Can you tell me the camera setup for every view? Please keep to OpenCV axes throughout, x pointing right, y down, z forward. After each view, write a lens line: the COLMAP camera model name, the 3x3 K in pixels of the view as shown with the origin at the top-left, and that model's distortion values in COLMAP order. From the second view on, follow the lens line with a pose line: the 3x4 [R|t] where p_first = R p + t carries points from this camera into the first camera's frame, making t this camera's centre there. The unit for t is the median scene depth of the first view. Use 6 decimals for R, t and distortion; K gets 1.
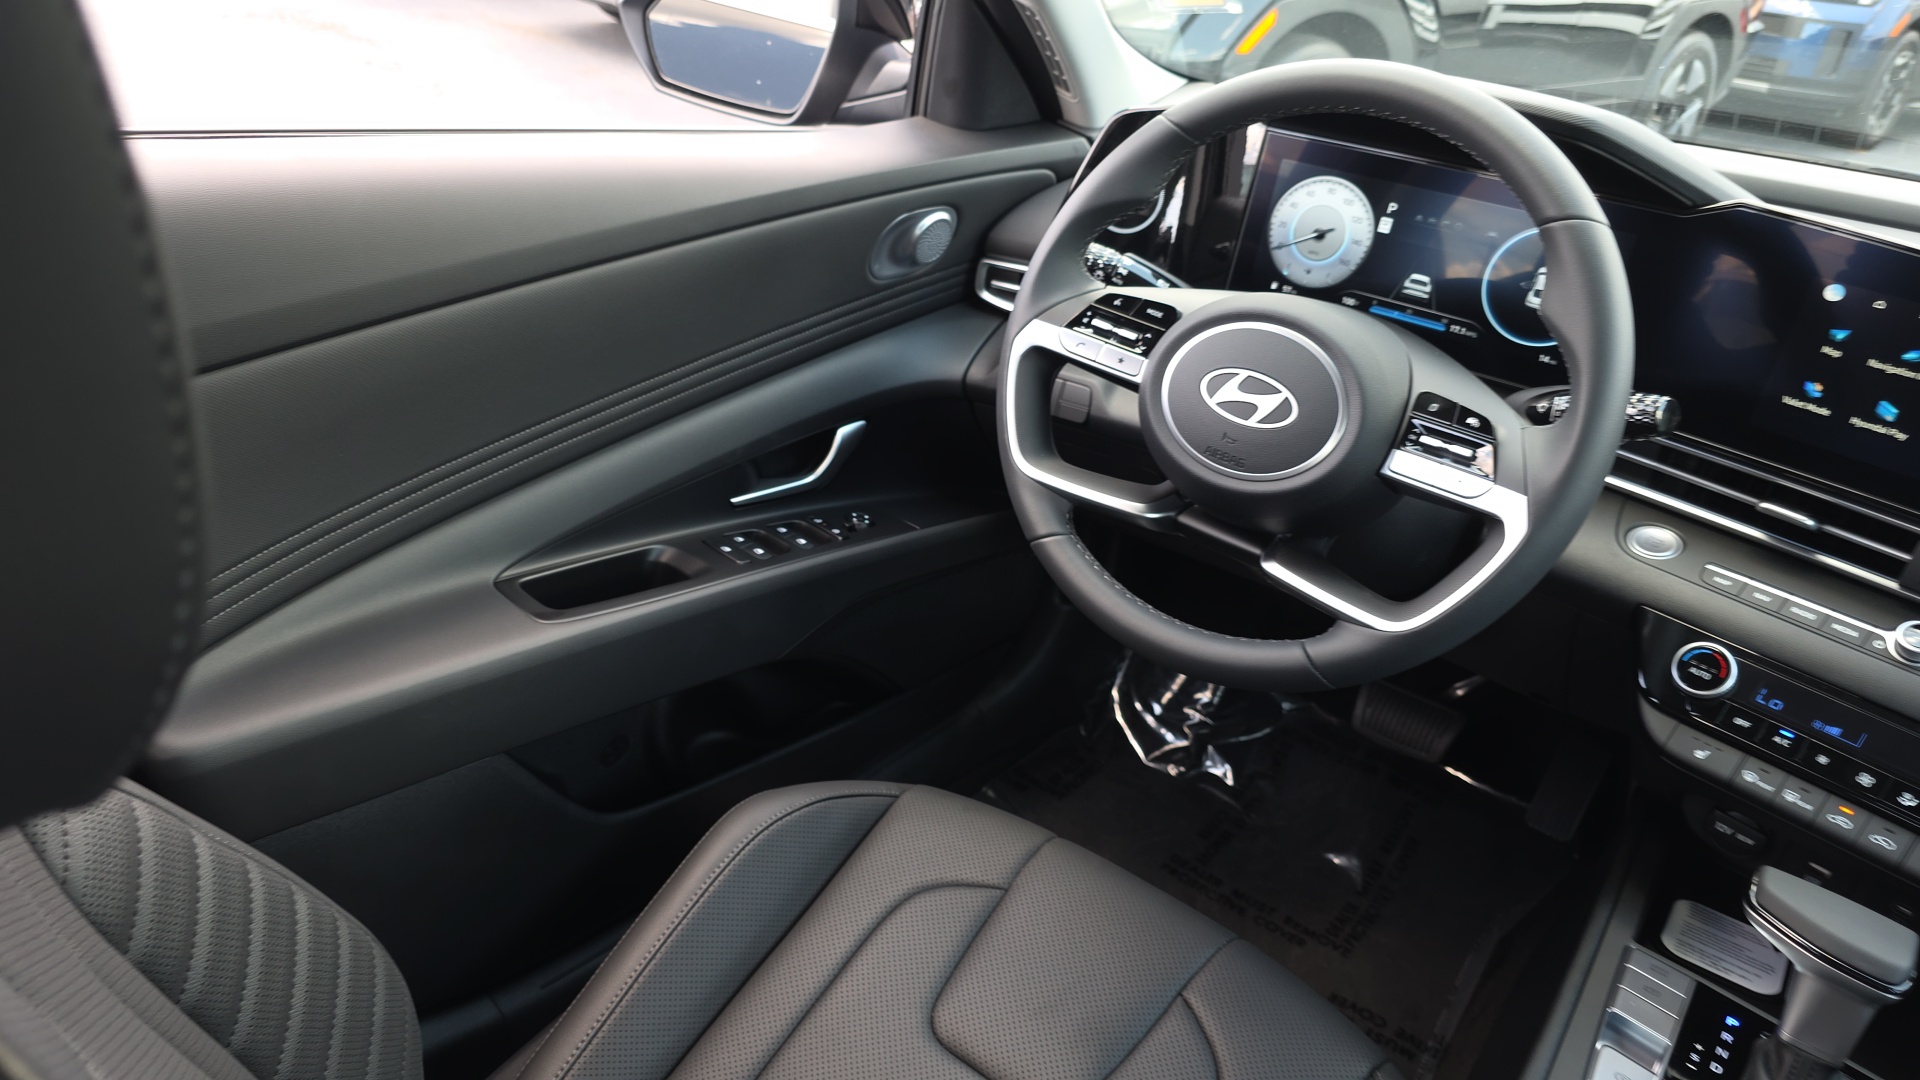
lens RADIAL K [[1296.8, 0, 945.7], [0, 1296.8, 573.1], [0, 0, 1]] dist [0.051634, -0.056063]
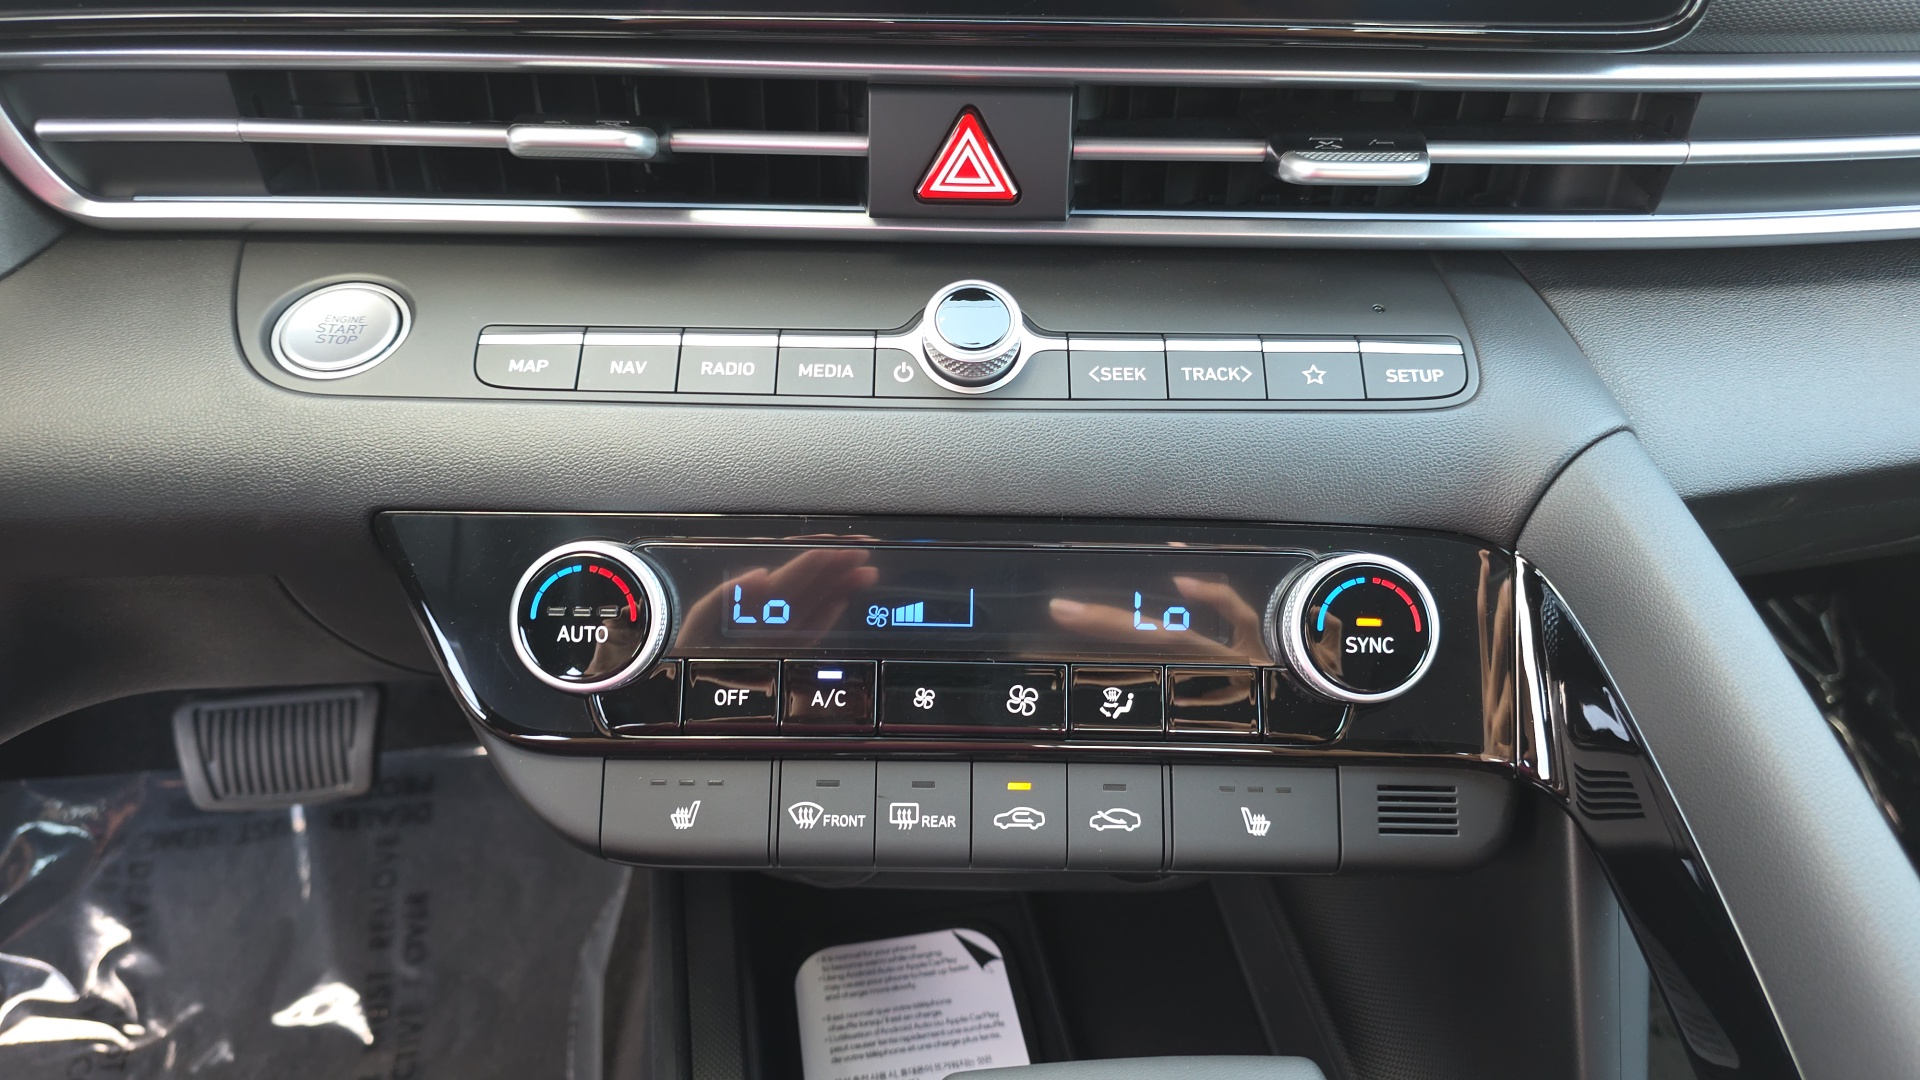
lens RADIAL K [[1329.1, 0, 940.3], [0, 1329.1, 533.7], [0, 0, 1]] dist [0.063841, -0.099274]
pose [[0.680790, -0.476730, 0.556106, 0.435056], [0.398494, 0.878081, 0.264908, -0.005858], [-0.614596, 0.041258, 0.787762, 0.625310]]
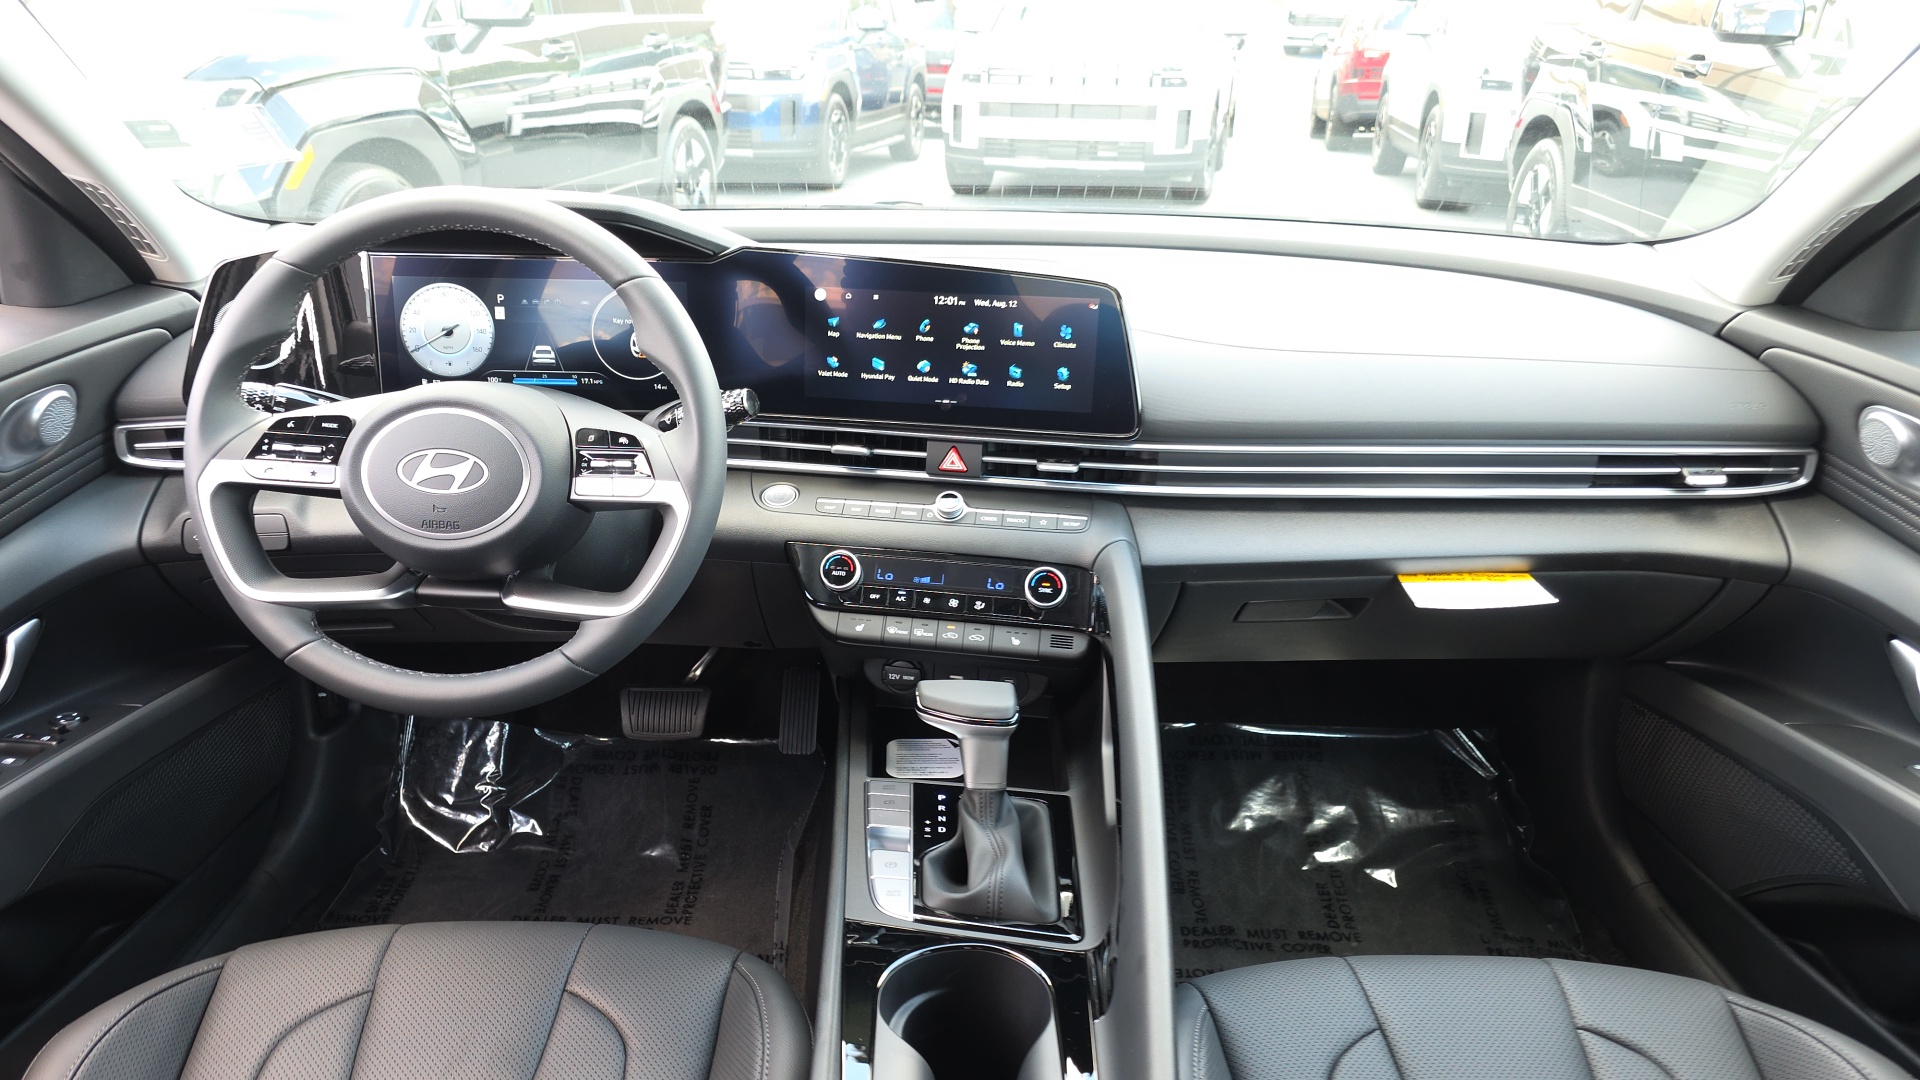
lens RADIAL K [[1268.0, 0, 927.6], [0, 1268.0, 537.2], [0, 0, 1]] dist [0.063590, -0.074337]
pose [[0.780103, -0.299148, 0.549500, -0.071308], [0.348734, 0.937101, 0.015075, 0.051625], [-0.519446, 0.179869, 0.835358, -0.165597]]
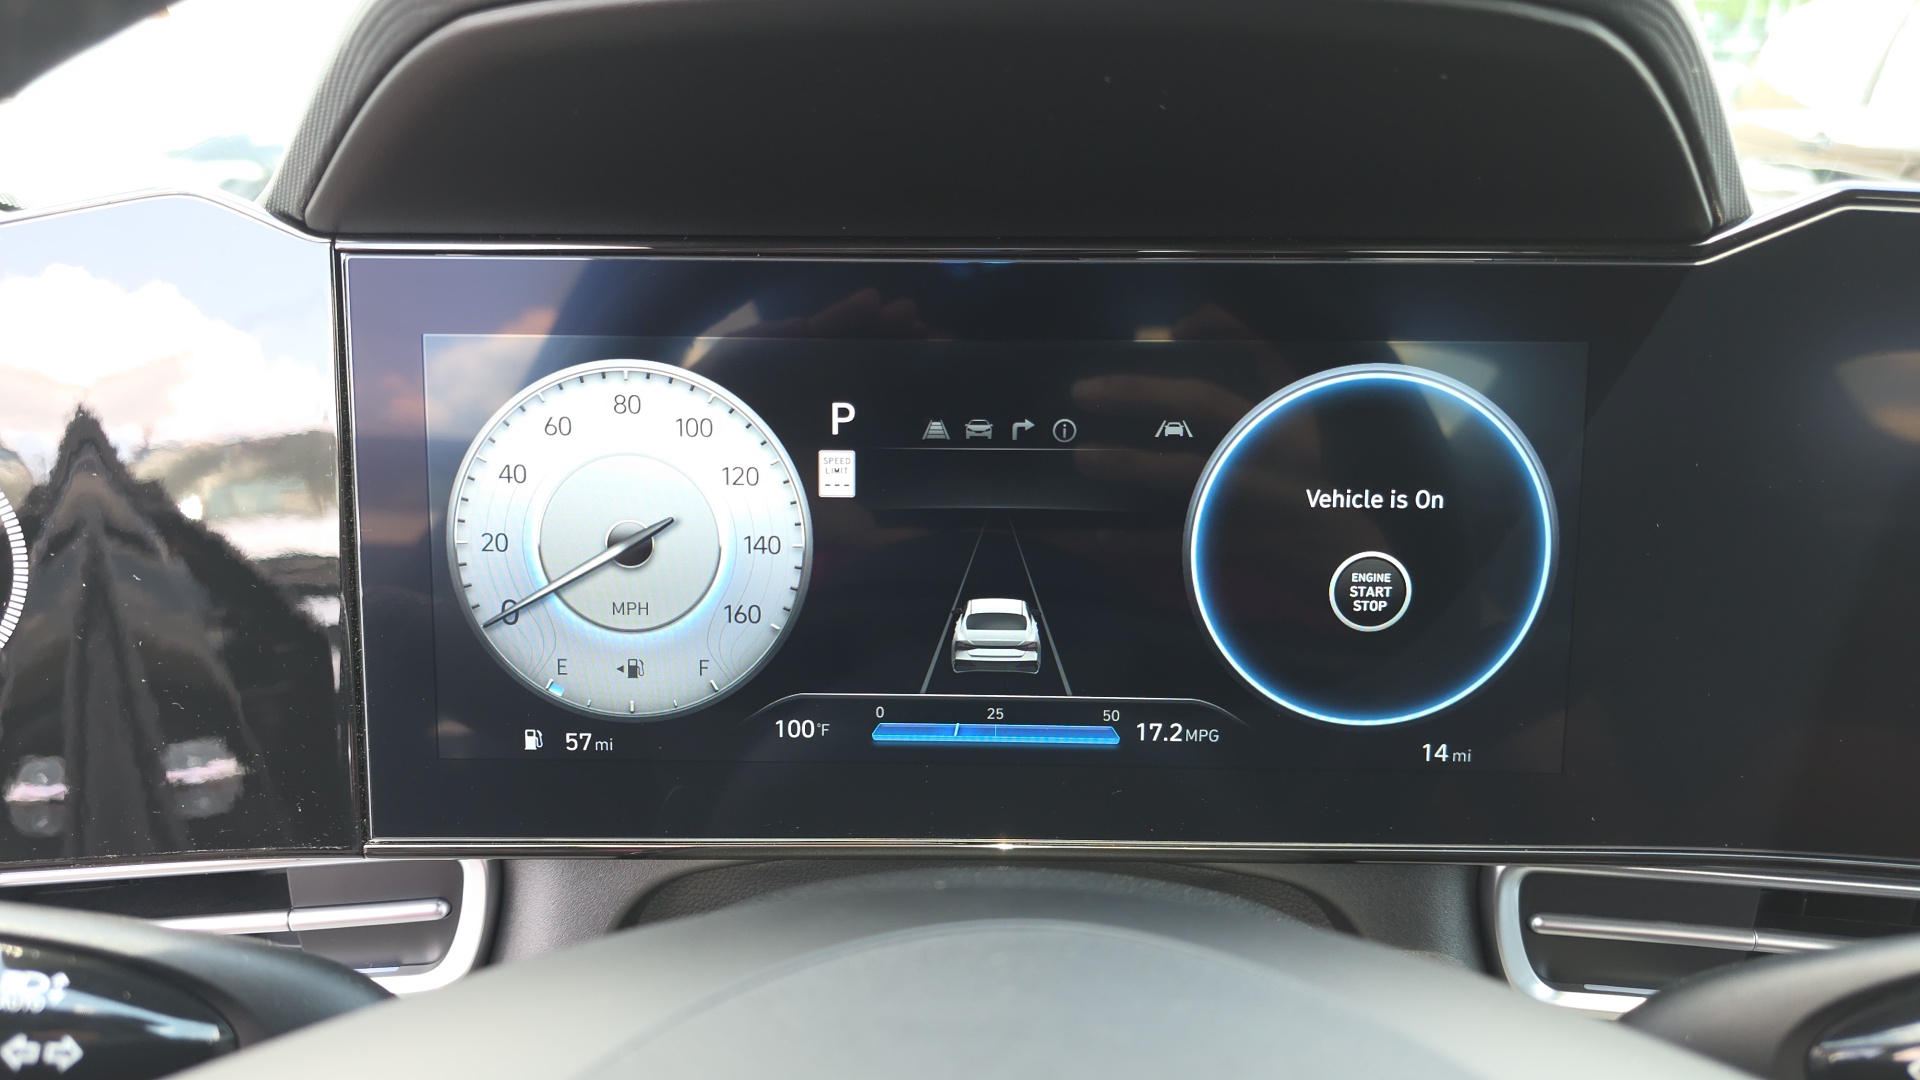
lens RADIAL K [[1315.1, 0, 959.6], [0, 1315.1, 557.7], [0, 0, 1]] dist [0.042872, -0.053191]
pose [[0.787883, -0.238828, 0.567627, 0.201007], [0.352155, 0.930888, -0.097131, -0.232900], [-0.505200, 0.276421, 0.817536, 0.827752]]
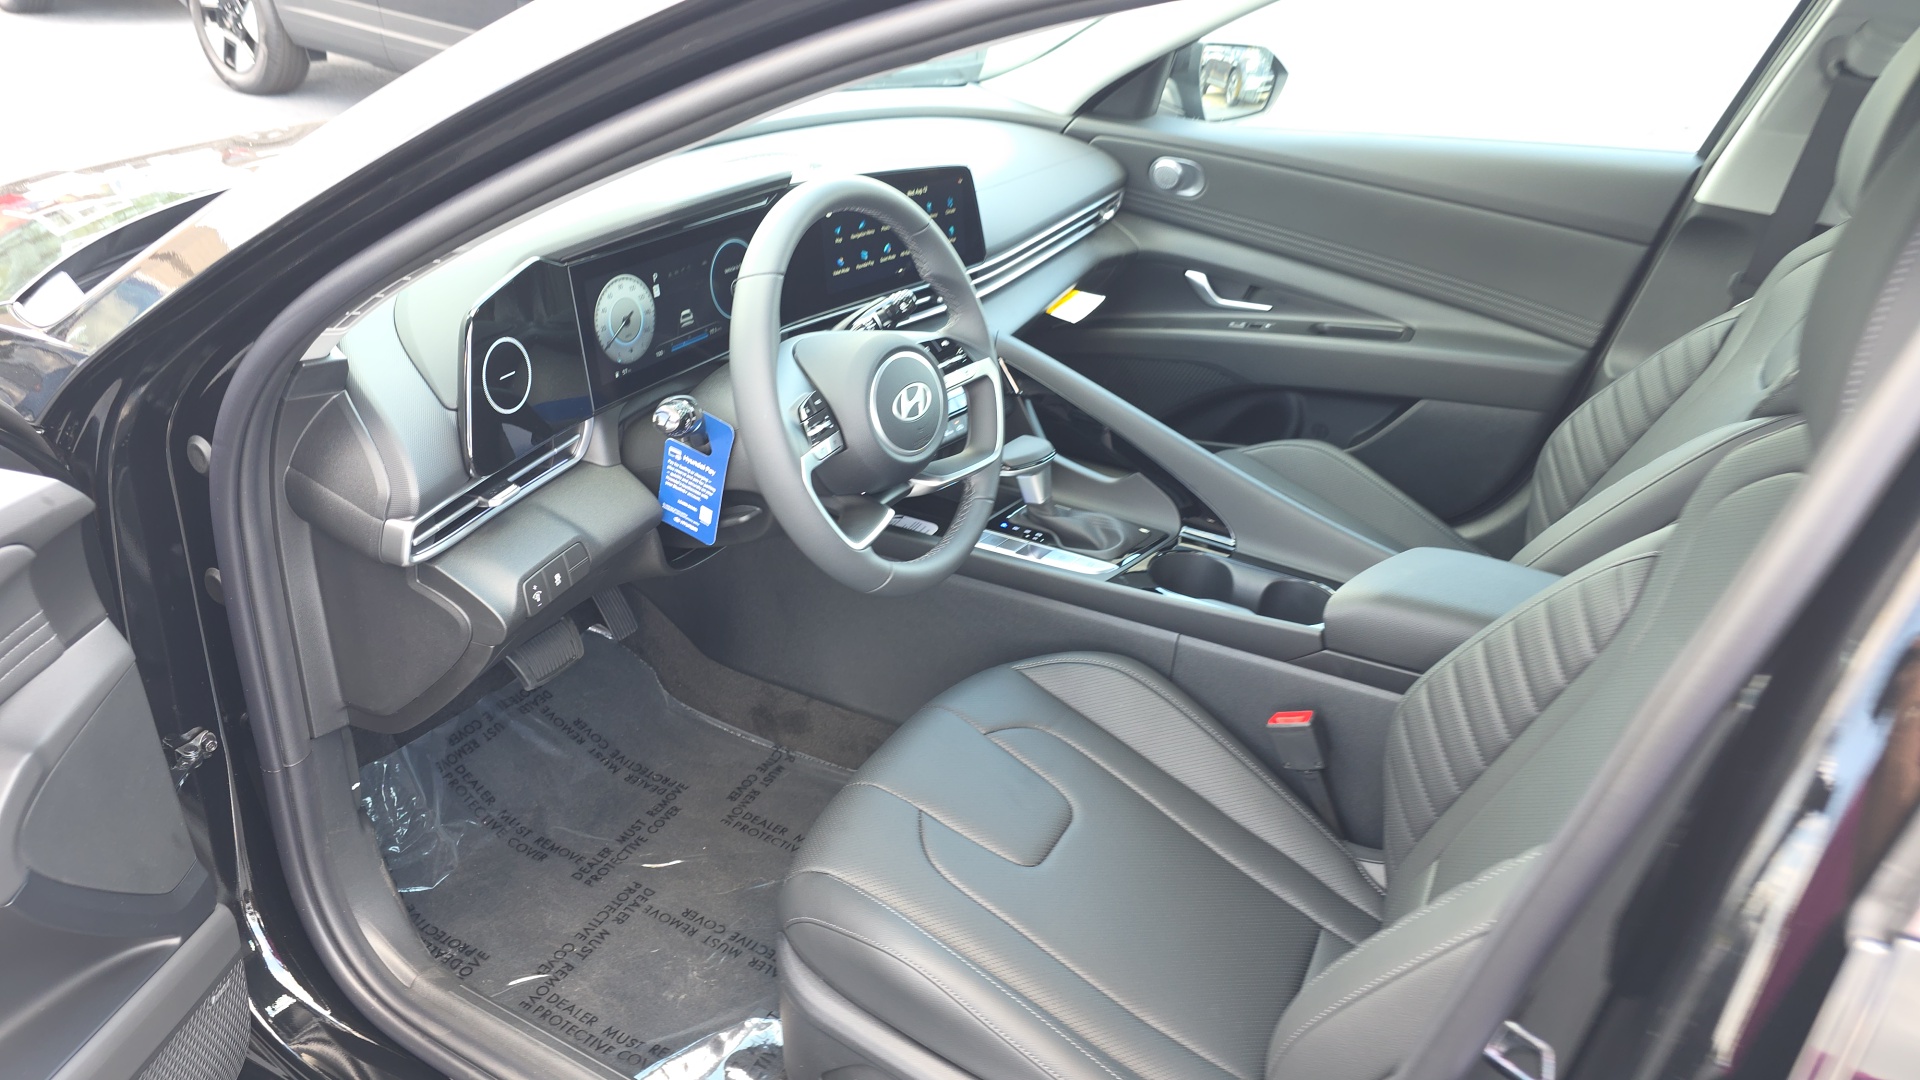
lens RADIAL K [[1268.0, 0, 927.6], [0, 1268.0, 537.2], [0, 0, 1]] dist [0.063590, -0.074337]
pose [[-0.145799, -0.554395, 0.819383, -0.979533], [0.415402, 0.717378, 0.559294, -0.768728], [-0.897877, 0.421918, 0.125704, 0.786913]]
